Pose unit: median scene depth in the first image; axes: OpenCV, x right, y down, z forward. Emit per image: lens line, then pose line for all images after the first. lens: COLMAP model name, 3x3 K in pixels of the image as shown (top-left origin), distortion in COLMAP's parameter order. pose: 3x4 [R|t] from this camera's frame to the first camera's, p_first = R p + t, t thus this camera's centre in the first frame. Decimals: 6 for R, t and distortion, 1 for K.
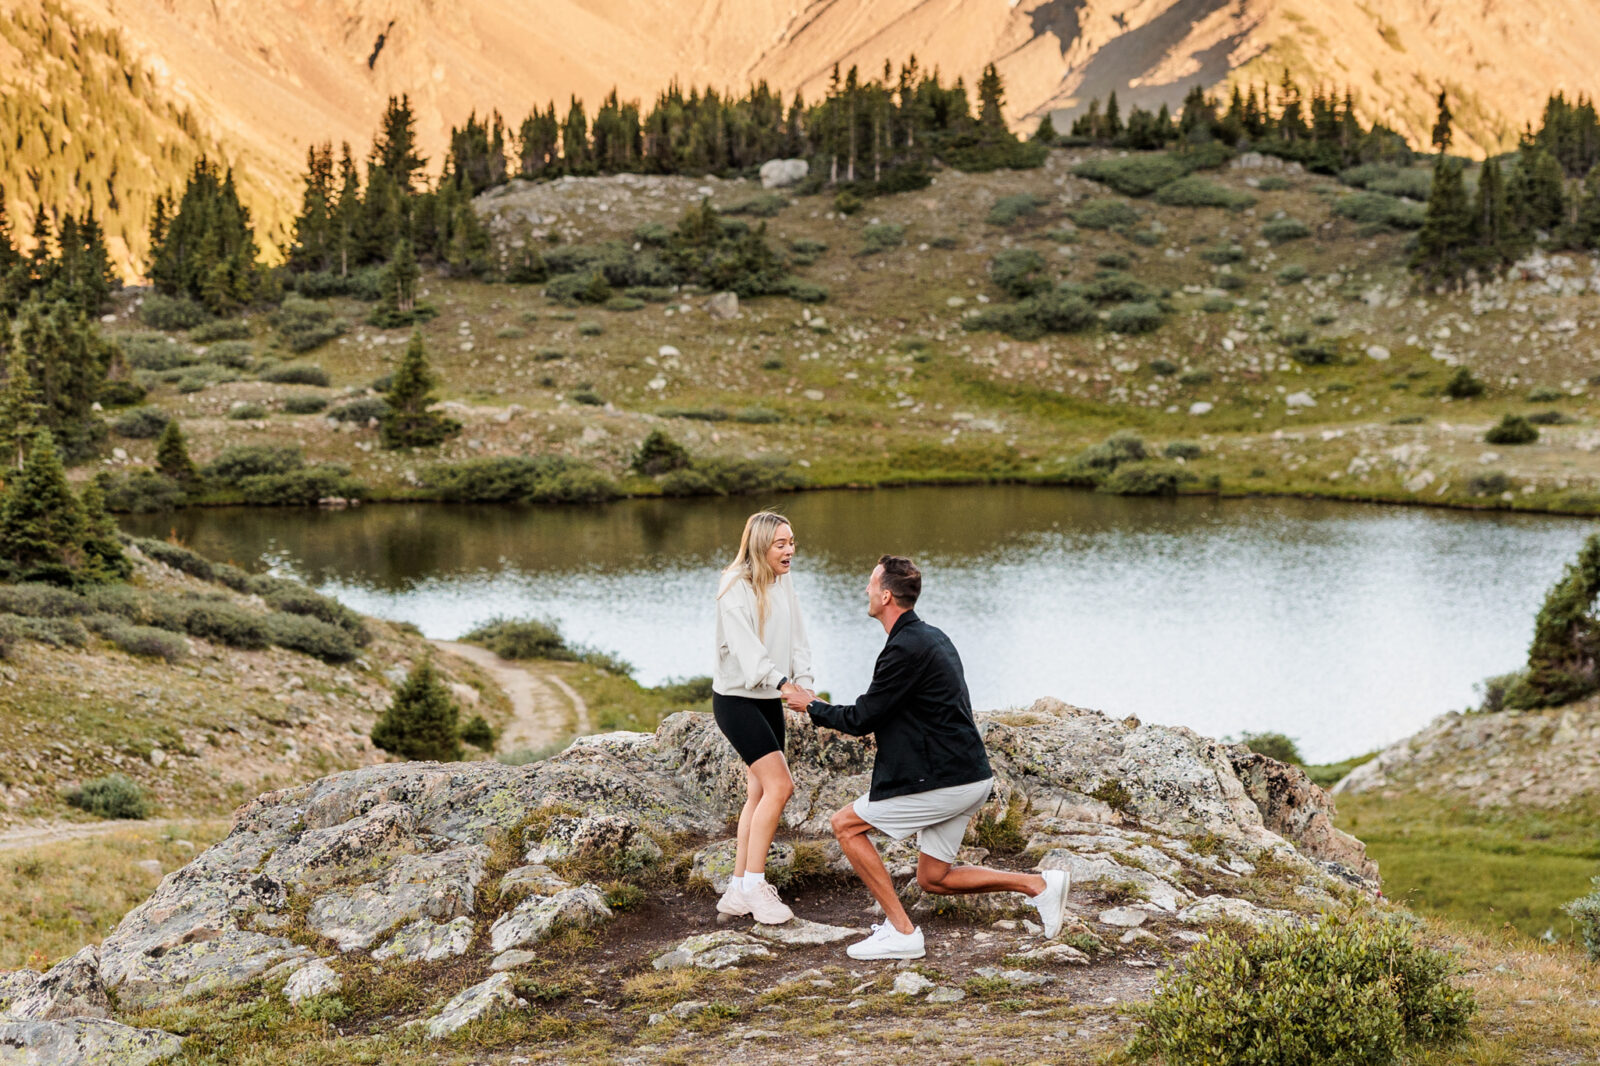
lens RADIAL K [[5137.1, 0, 803.2], [0, 5137.1, 420.4], [0, 0, 1]] dist [0.067324, -1.370744]
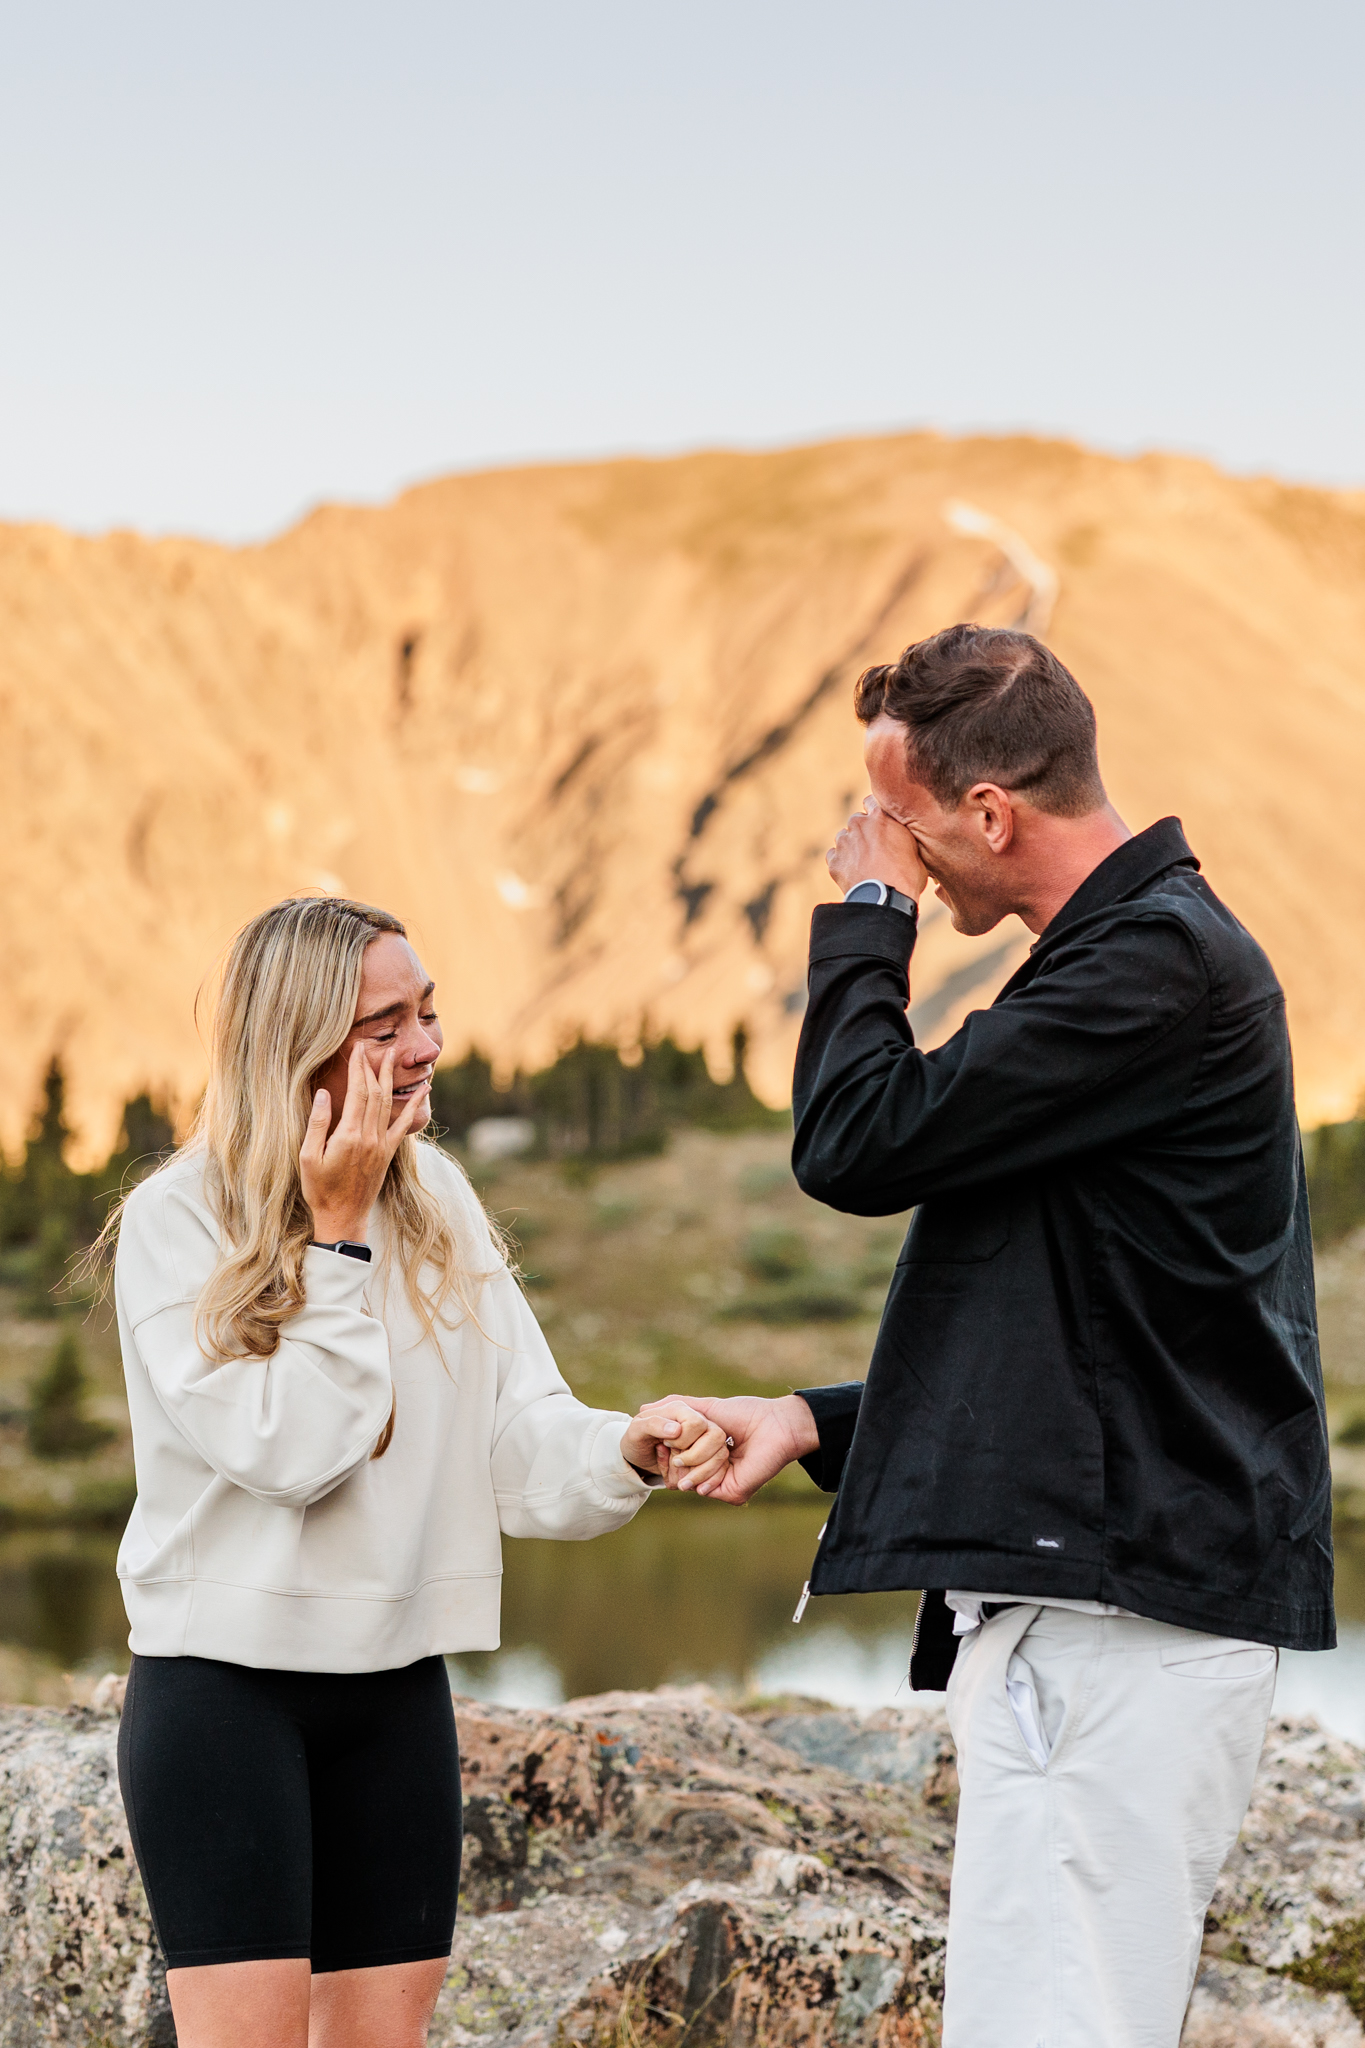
lens RADIAL K [[5547.2, 0, 453.0], [0, 5547.2, 1027.6], [0, 0, 1]] dist [0.038525, -0.337118]
pose [[0.999876, -0.007334, -0.013938, 0.012258], [0.006241, 0.997022, -0.076858, 0.042749], [0.014460, 0.076762, 0.996945, 0.676244]]
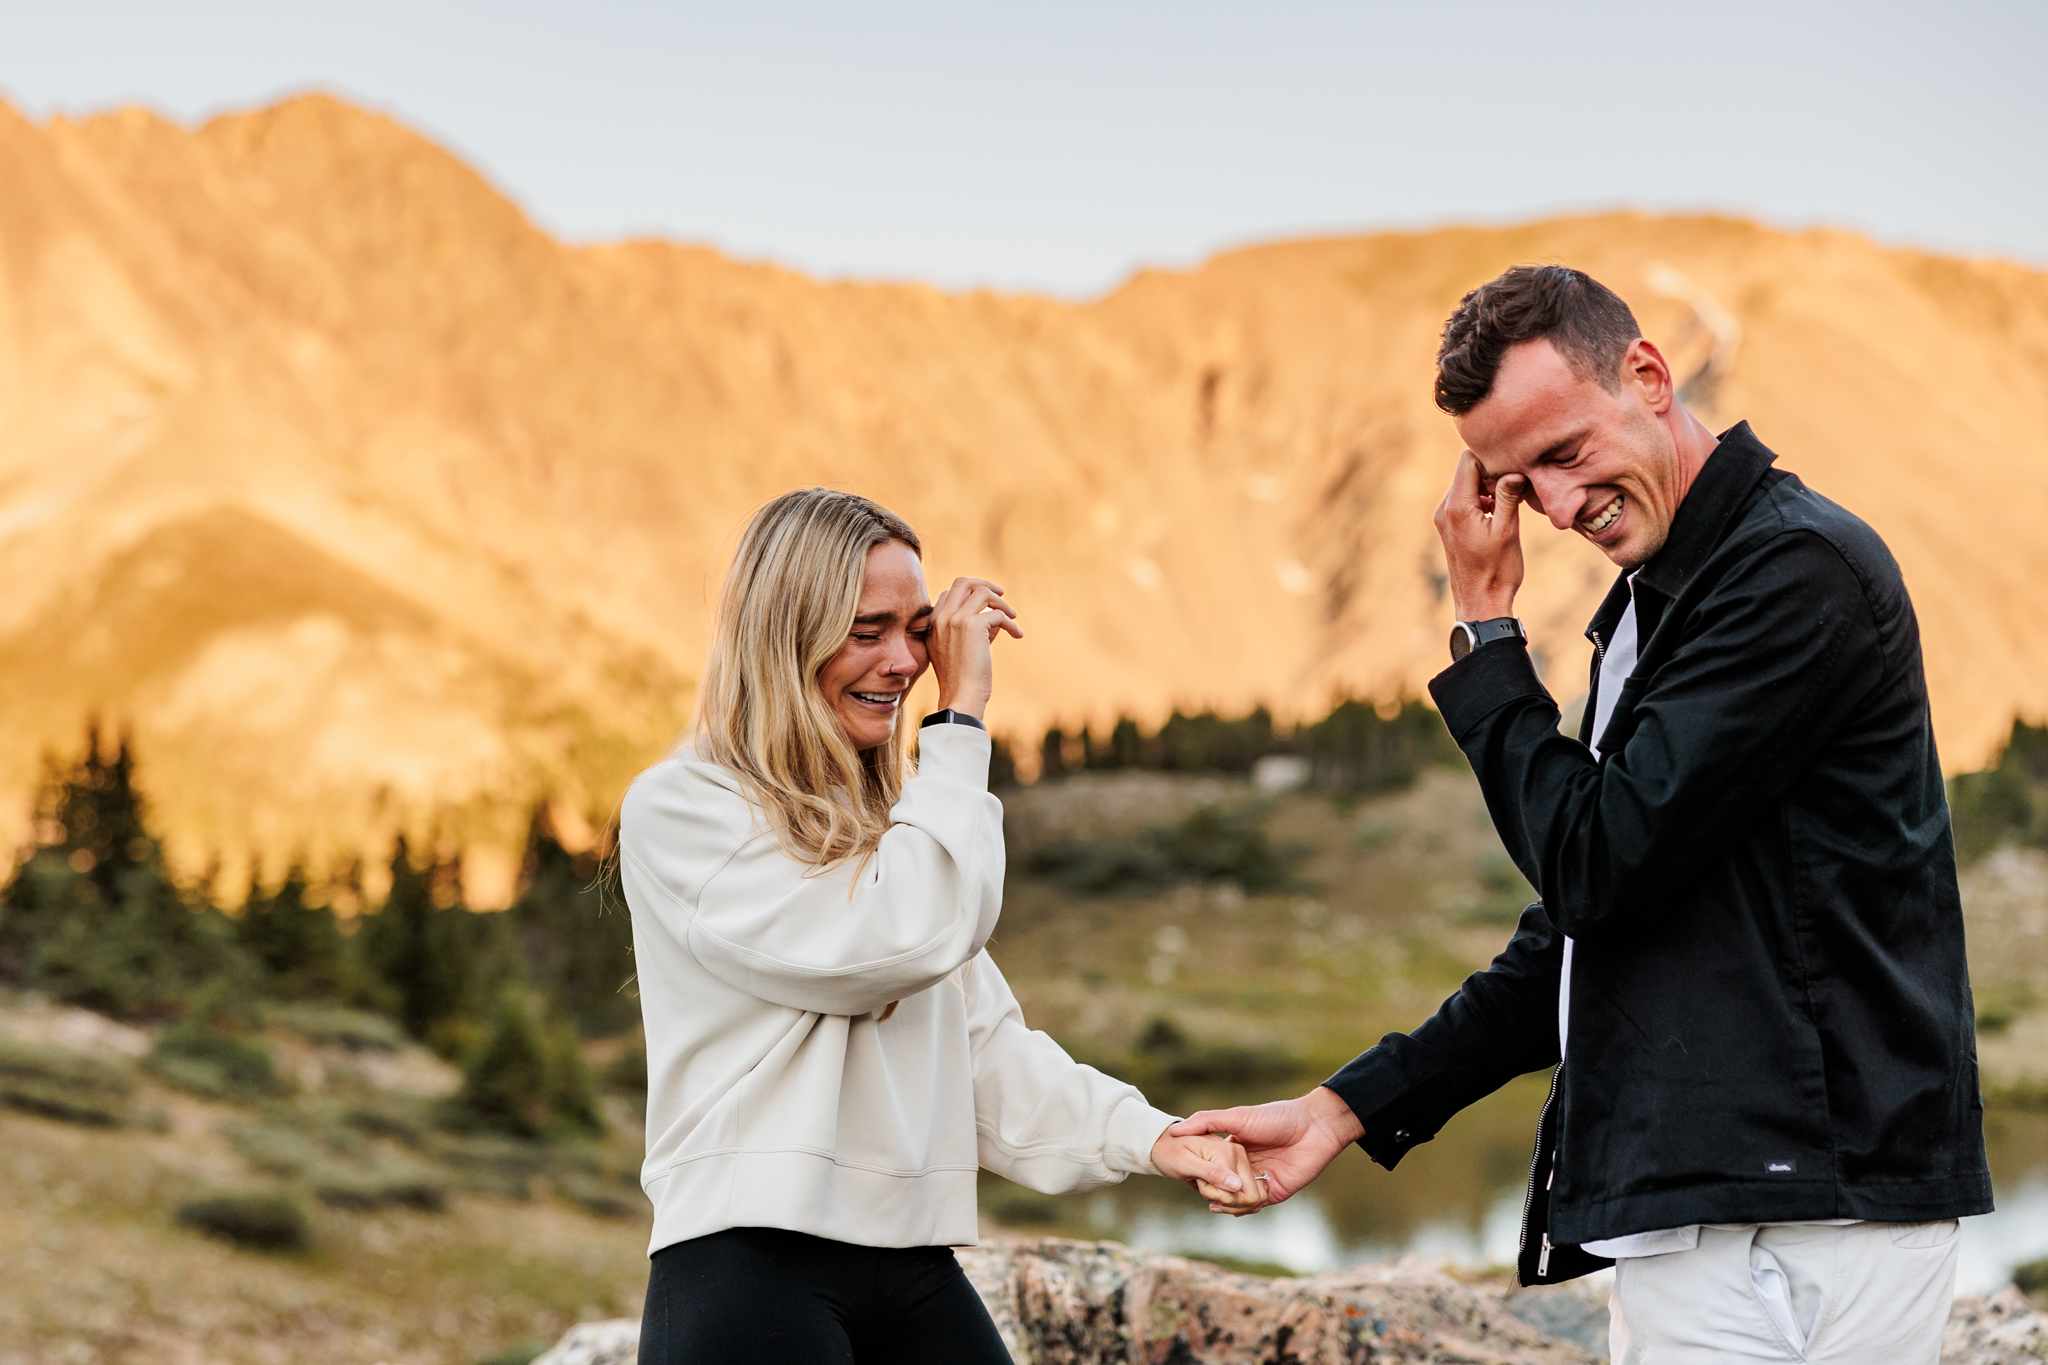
lens RADIAL K [[4427.8, 0, 872.3], [0, 4427.8, 678.2], [0, 0, 1]] dist [0.007486, 0.018602]
pose [[0.995227, 0.002522, -0.097557, 0.013311], [-0.010211, 0.996869, -0.078406, 0.042040], [0.097054, 0.079028, 0.992137, 0.725379]]
